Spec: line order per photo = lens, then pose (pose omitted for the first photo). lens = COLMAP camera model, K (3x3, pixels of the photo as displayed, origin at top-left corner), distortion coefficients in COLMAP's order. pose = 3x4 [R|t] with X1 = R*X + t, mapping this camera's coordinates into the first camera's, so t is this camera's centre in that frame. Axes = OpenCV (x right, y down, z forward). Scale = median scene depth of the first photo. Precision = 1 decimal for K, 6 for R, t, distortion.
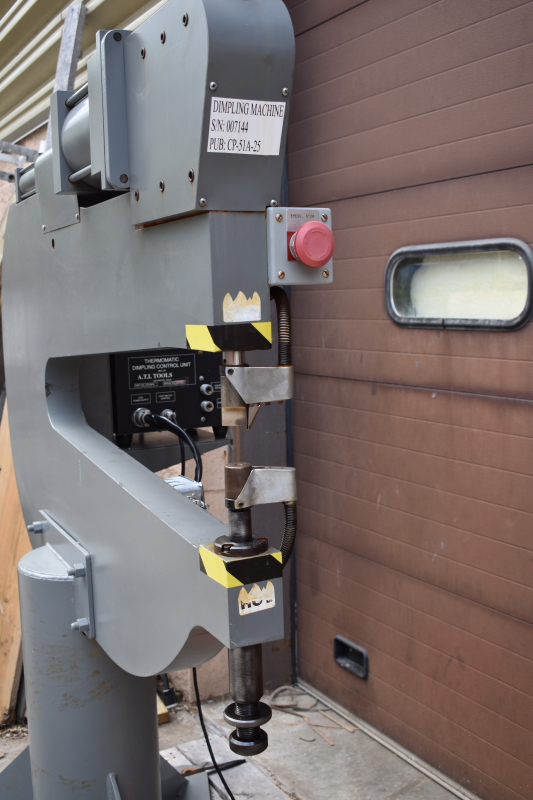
lens RADIAL K [[904.5, 0, 266.5], [0, 904.5, 400.0], [0, 0, 1]] dist [0.000587, -0.001312]
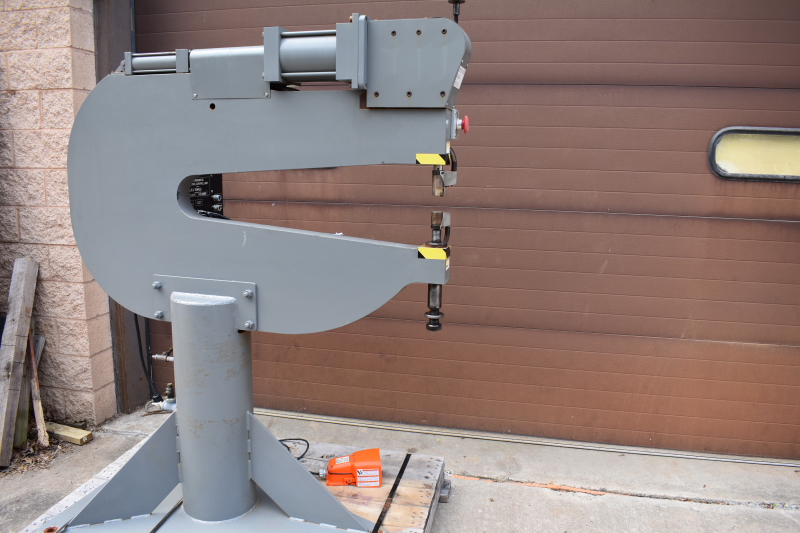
lens RADIAL K [[646.1, 0, 400.0], [0, 646.1, 266.5], [0, 0, 1]] dist [0.000957, 0.000663]
pose [[0.653119, -0.089141, 0.751990, -0.766782], [0.053681, 0.995999, 0.071443, 0.047896], [-0.755350, -0.006293, 0.655291, -0.045515]]
